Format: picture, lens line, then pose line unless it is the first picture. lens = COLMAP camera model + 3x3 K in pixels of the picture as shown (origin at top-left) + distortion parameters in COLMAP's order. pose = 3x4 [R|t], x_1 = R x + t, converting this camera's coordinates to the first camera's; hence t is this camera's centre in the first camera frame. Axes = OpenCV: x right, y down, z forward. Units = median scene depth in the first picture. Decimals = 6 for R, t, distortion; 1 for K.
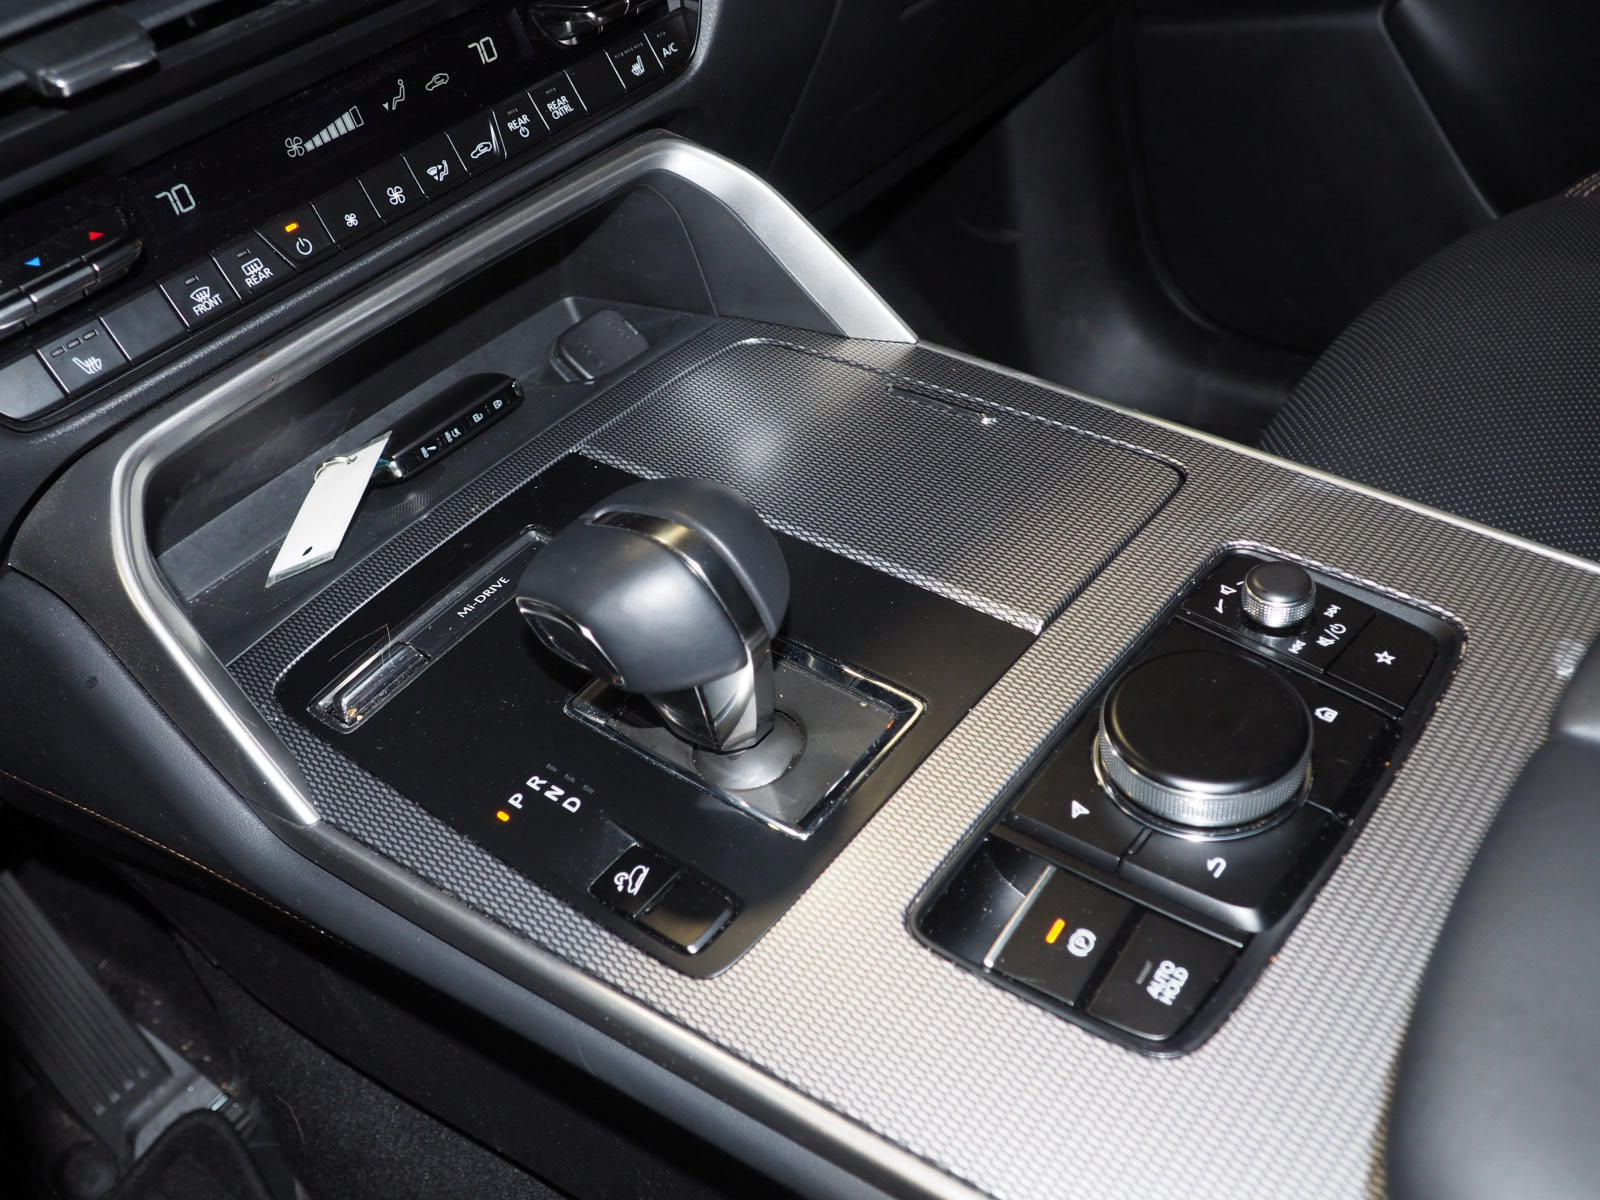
lens RADIAL K [[1408.7, 0, 803.6], [0, 1408.7, 607.3], [0, 0, 1]] dist [-0.038085, -0.003371]
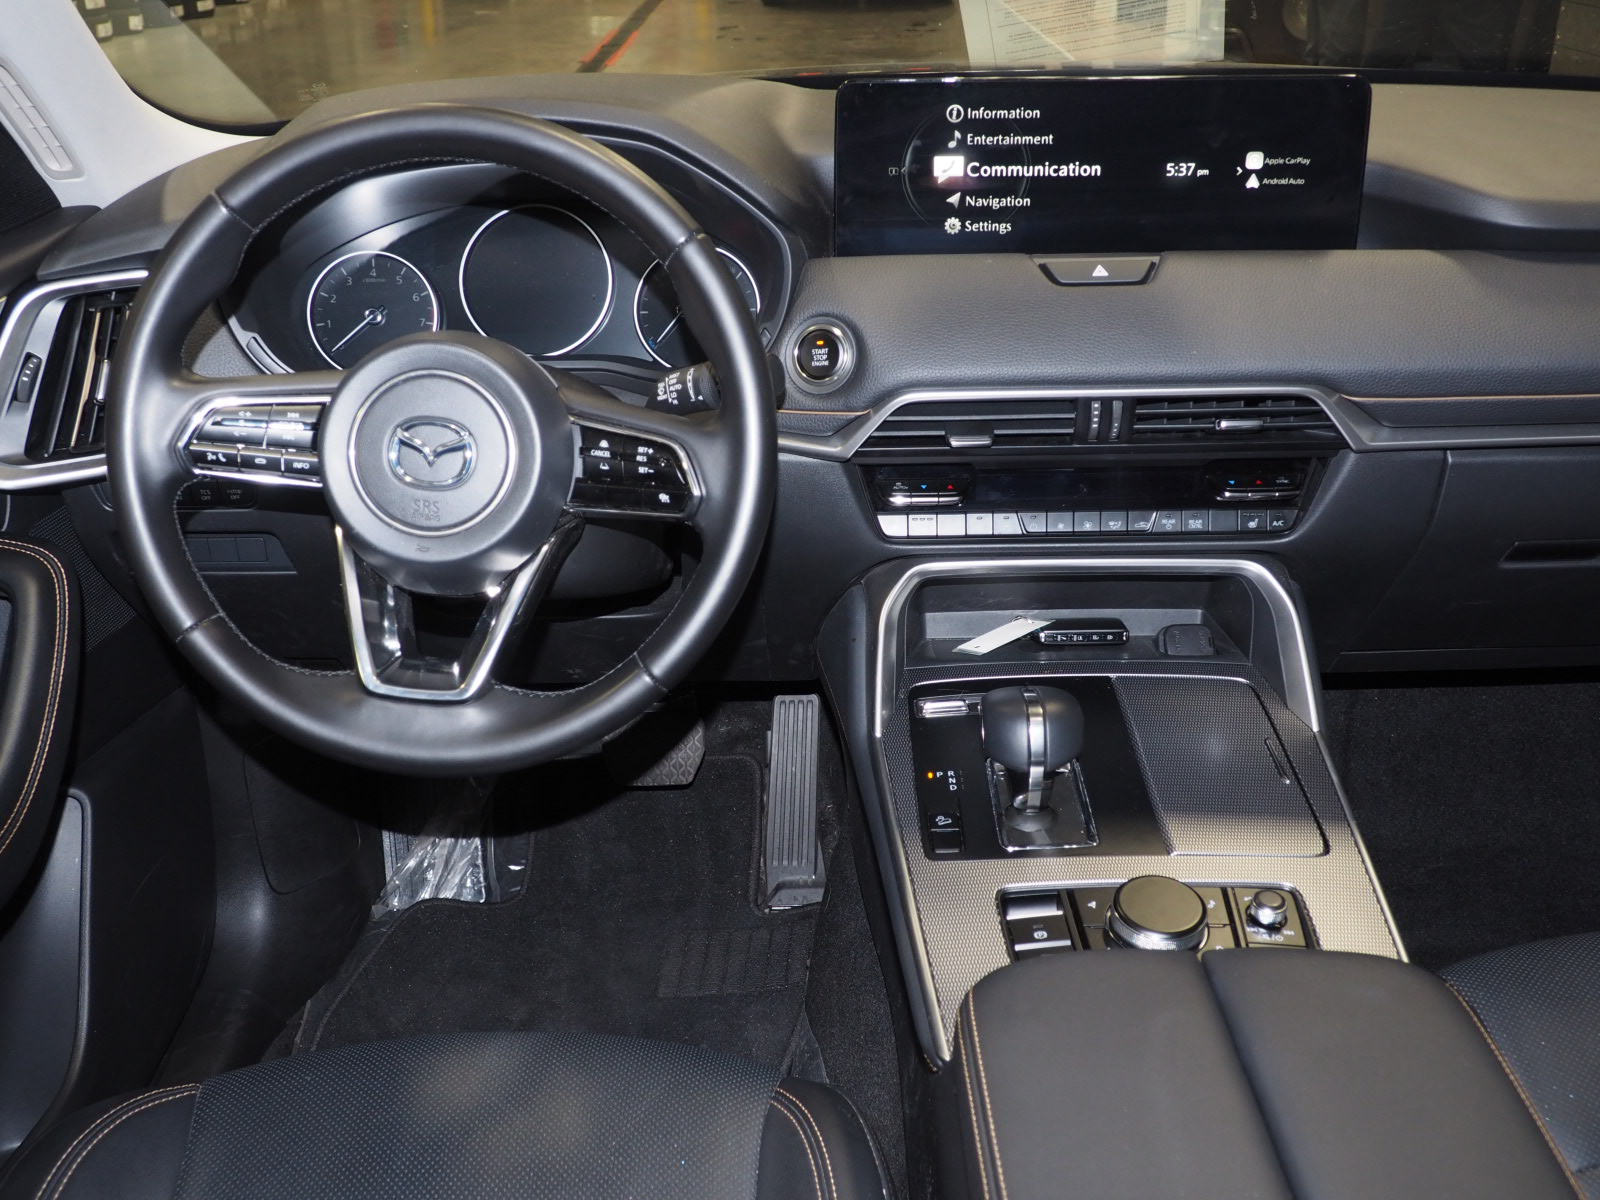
lens RADIAL K [[1212.9, 0, 800.0], [0, 1212.9, 600.0], [0, 0, 1]] dist [0.000761, 0.000009]
pose [[0.639086, 0.490997, -0.592023, 0.520680], [-0.559151, 0.825127, 0.080722, -0.099537], [0.528128, 0.279442, 0.801868, -0.605546]]
